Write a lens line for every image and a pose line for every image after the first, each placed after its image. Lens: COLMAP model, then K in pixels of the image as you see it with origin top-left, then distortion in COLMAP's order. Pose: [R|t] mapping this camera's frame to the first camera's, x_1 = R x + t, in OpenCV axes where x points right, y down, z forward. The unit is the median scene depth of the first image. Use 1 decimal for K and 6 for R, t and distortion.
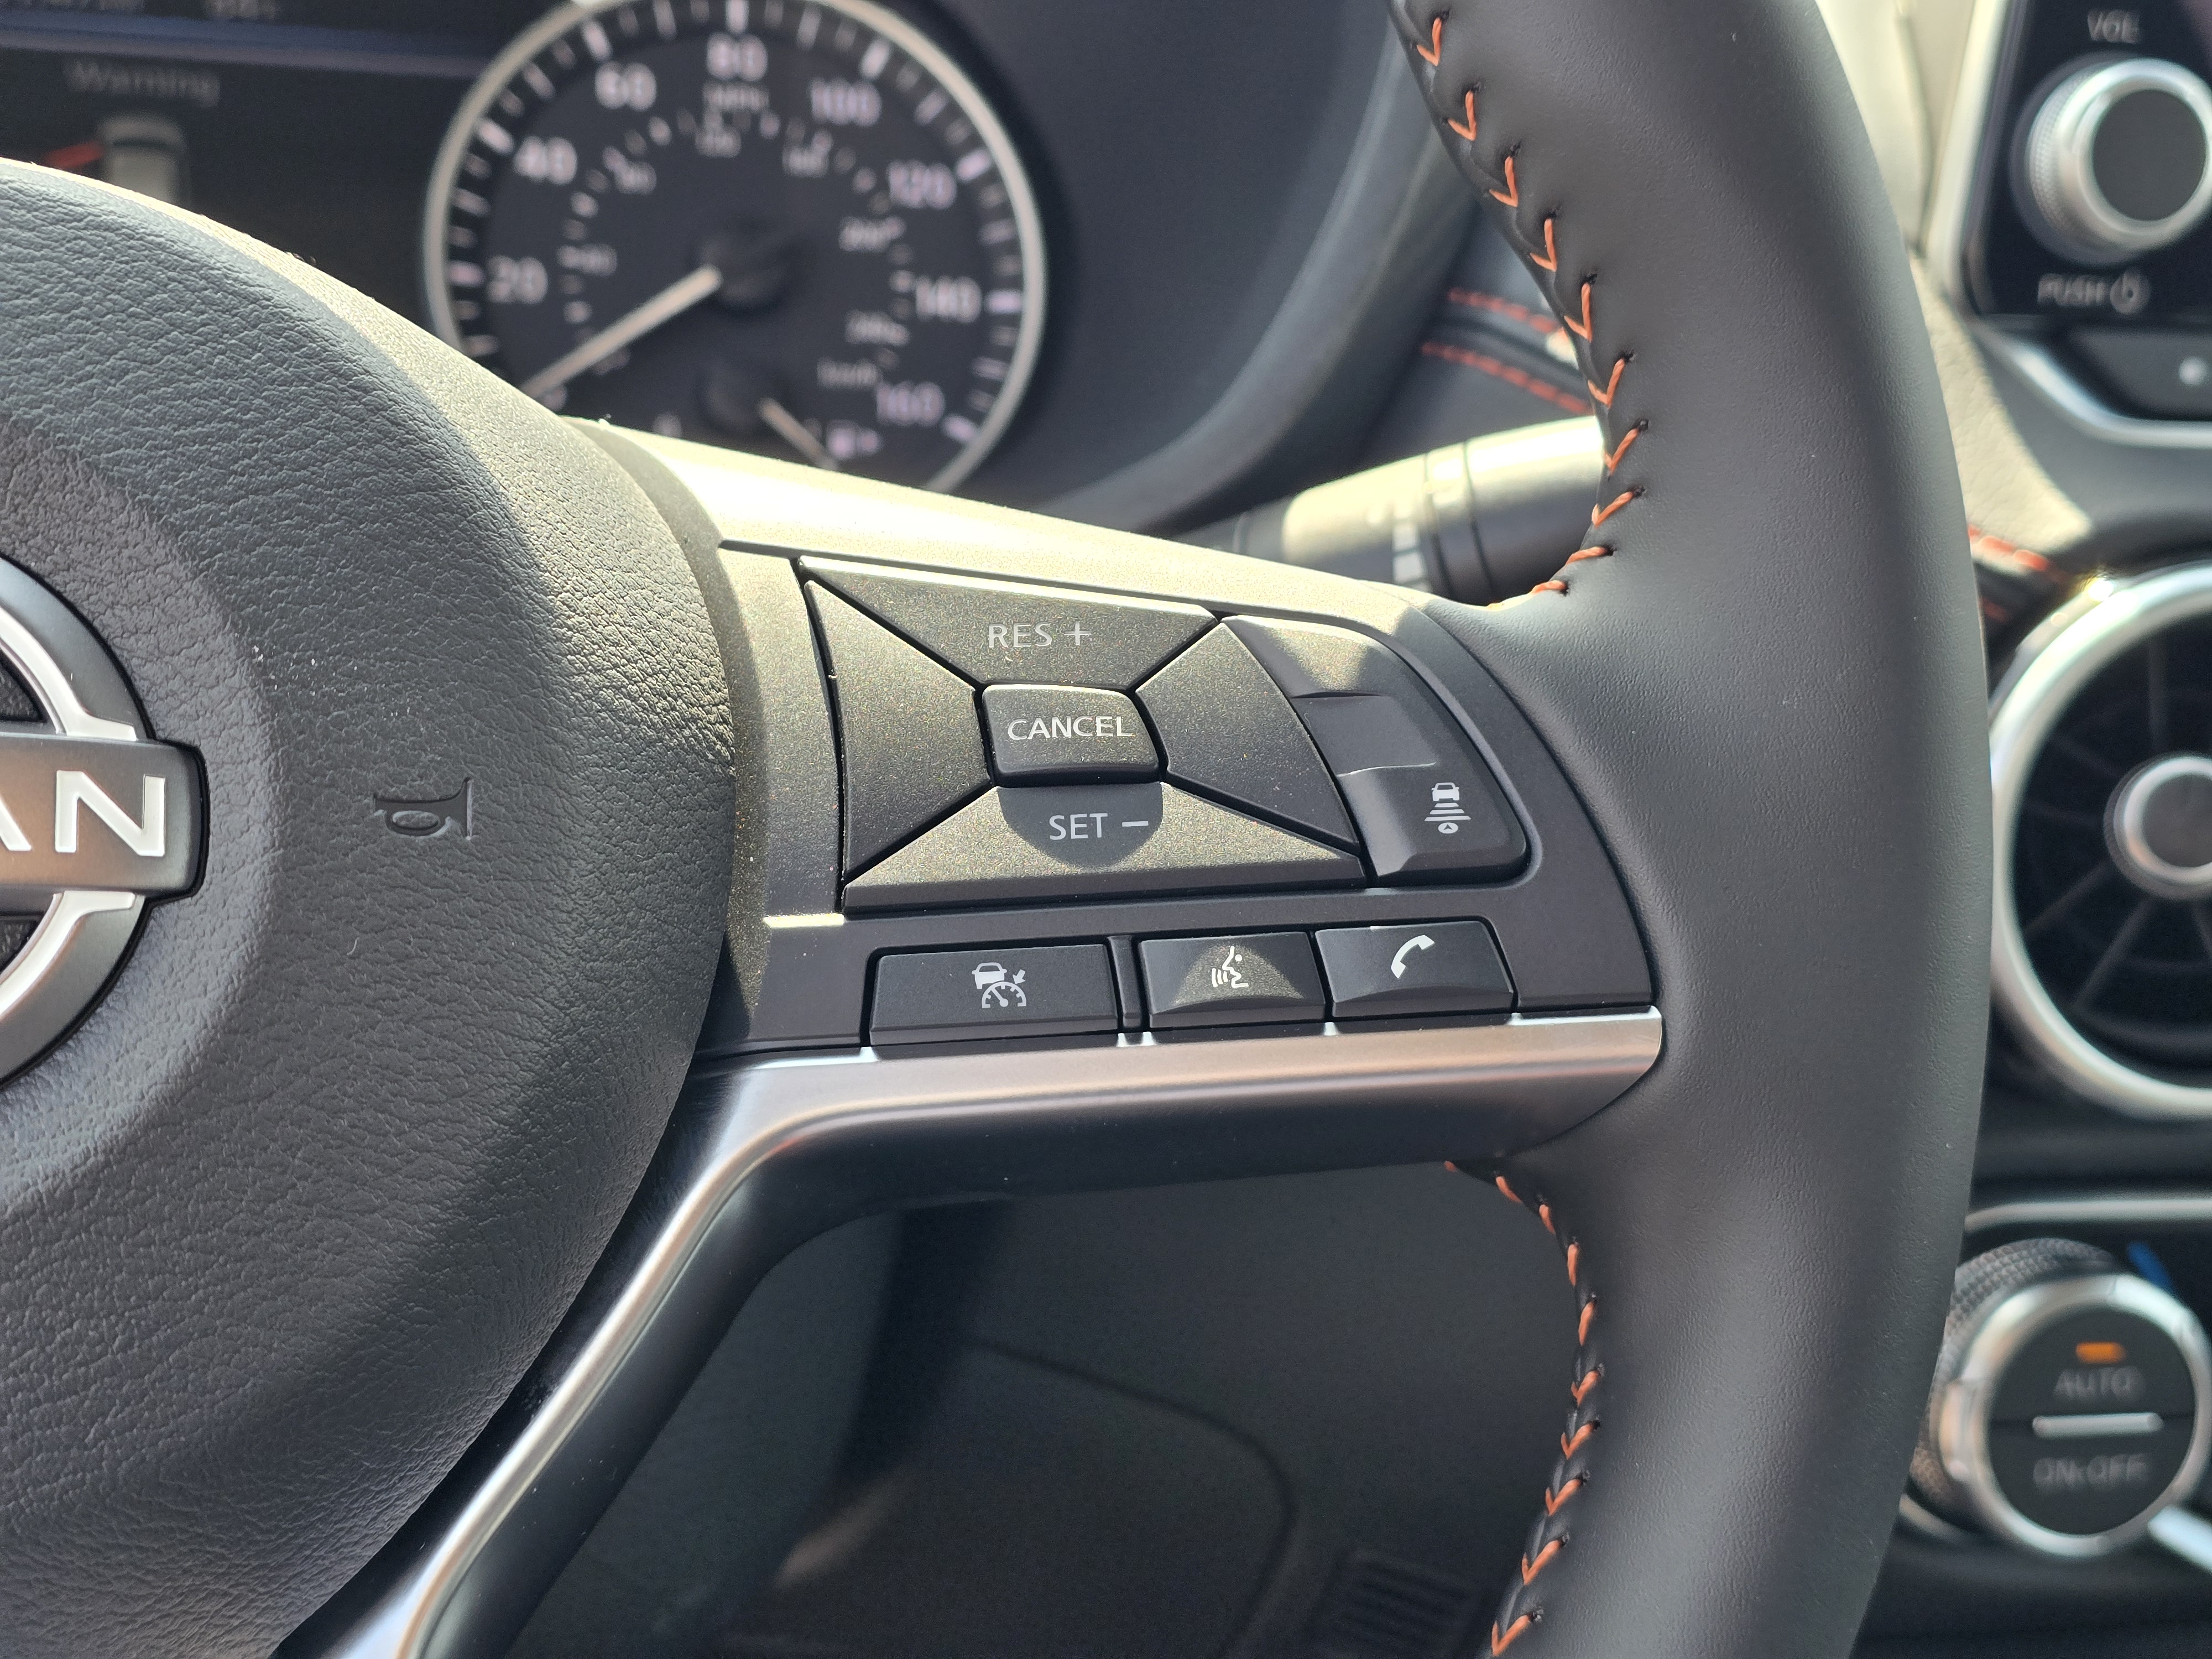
lens RADIAL K [[3057.0, 0, 1061.6], [0, 3057.0, 830.5], [0, 0, 1]] dist [0.086770, 0.000000]
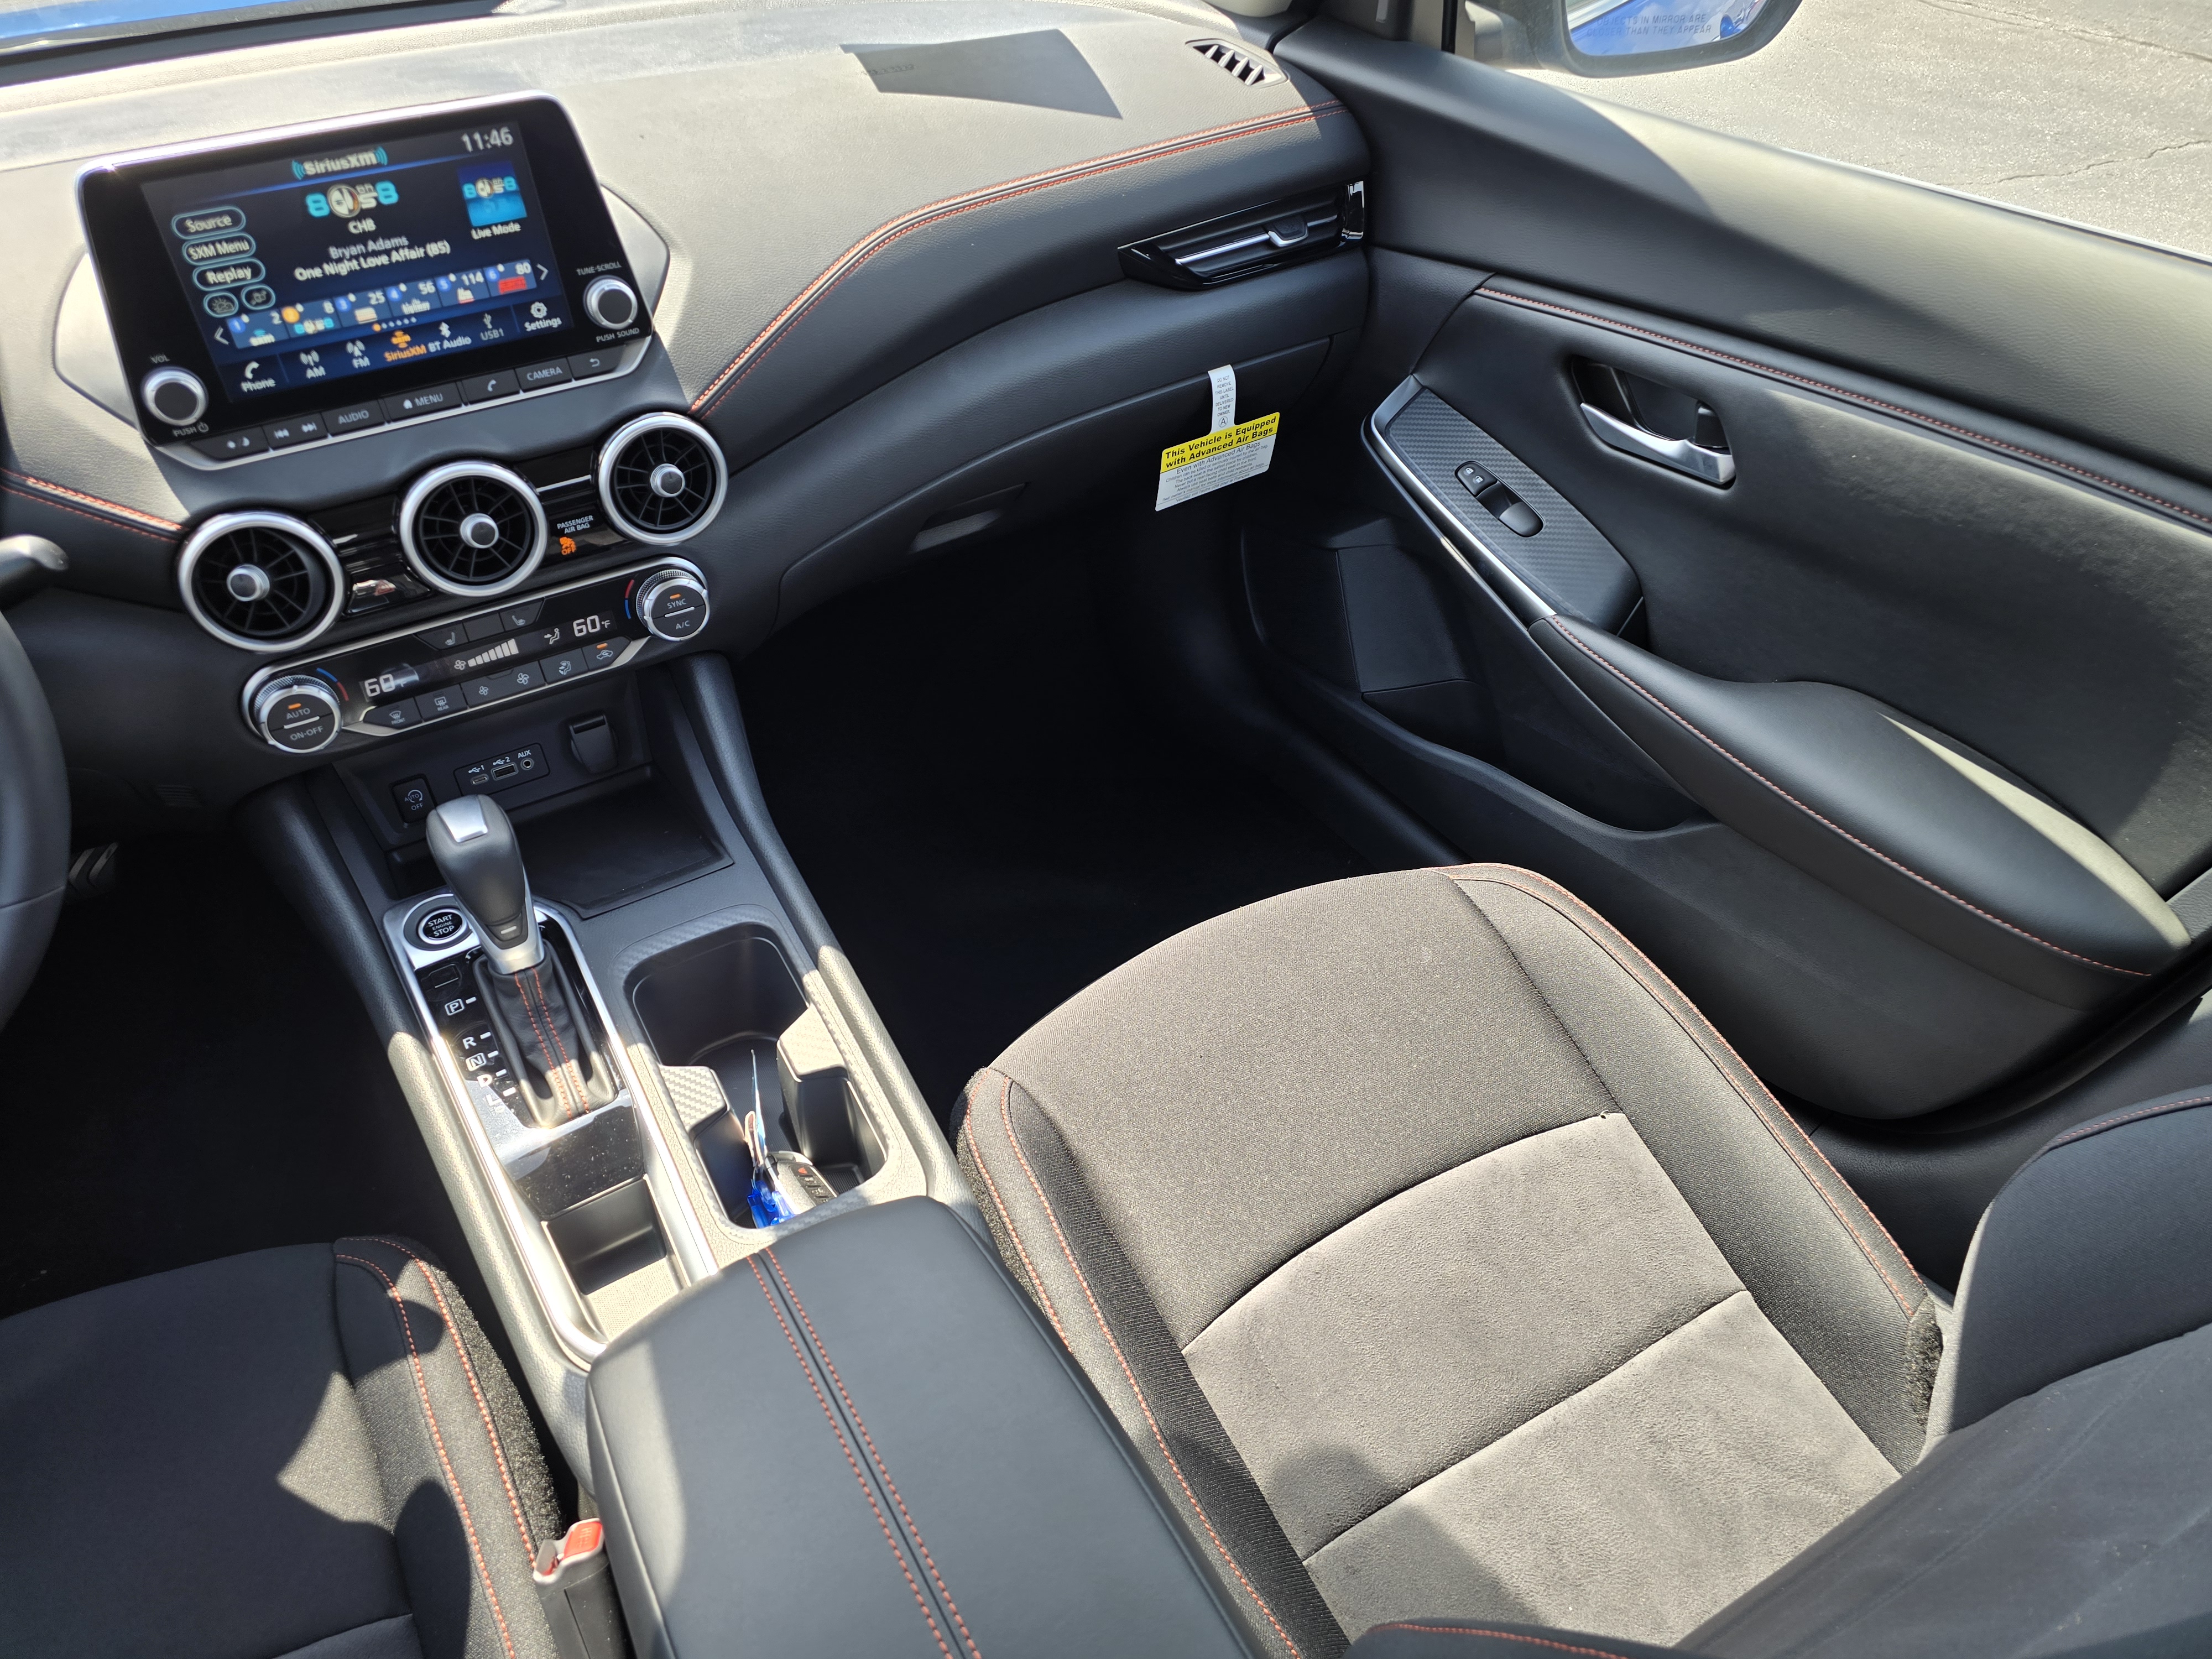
lens RADIAL K [[1528.2, 0, 1102.3], [0, 1528.2, 814.6], [0, 0, 1]] dist [0.066469, -0.062325]
pose [[0.943401, -0.267638, 0.195866, 0.876109], [0.158954, 0.883204, 0.441230, -0.415959], [-0.291080, -0.385123, 0.875758, -1.083443]]
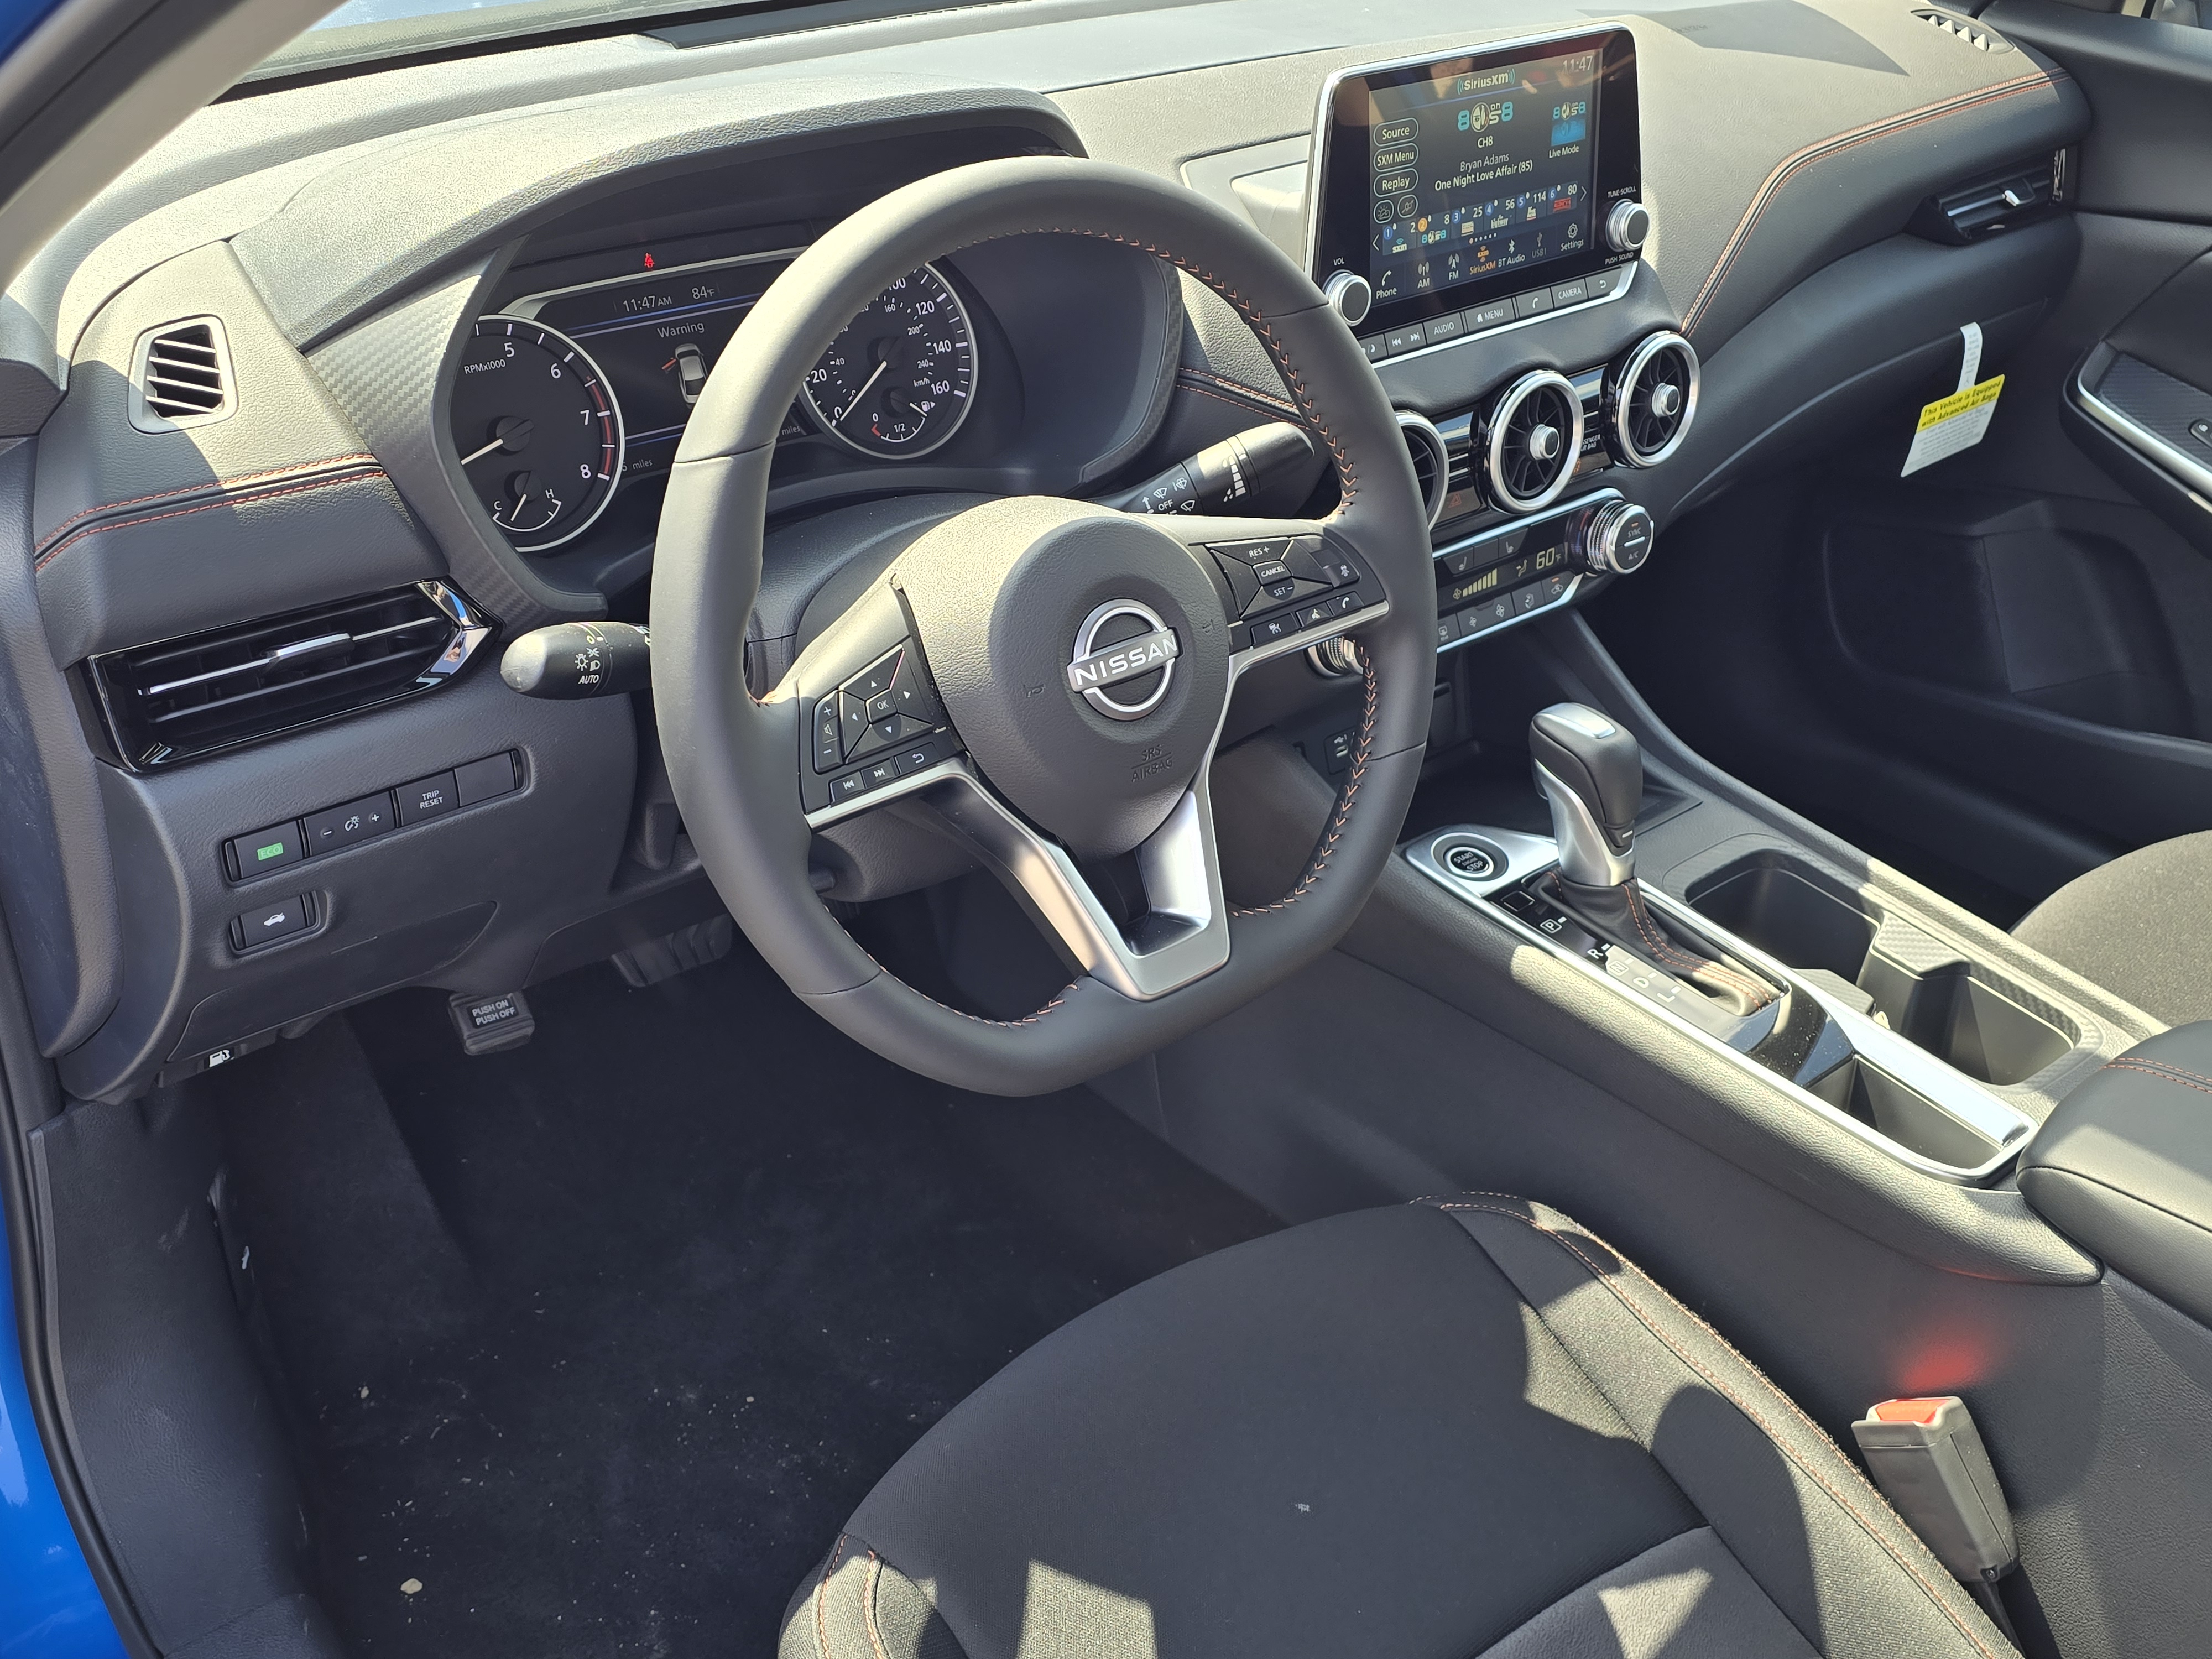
lens RADIAL K [[2182.3, 0, 1143.7], [0, 2182.3, 815.8], [0, 0, 1]] dist [0.079633, 0.000000]
pose [[0.878542, -0.272295, 0.392452, -1.038908], [0.145051, 0.934891, 0.323943, -0.520445], [-0.455108, -0.227672, 0.860838, -1.245260]]
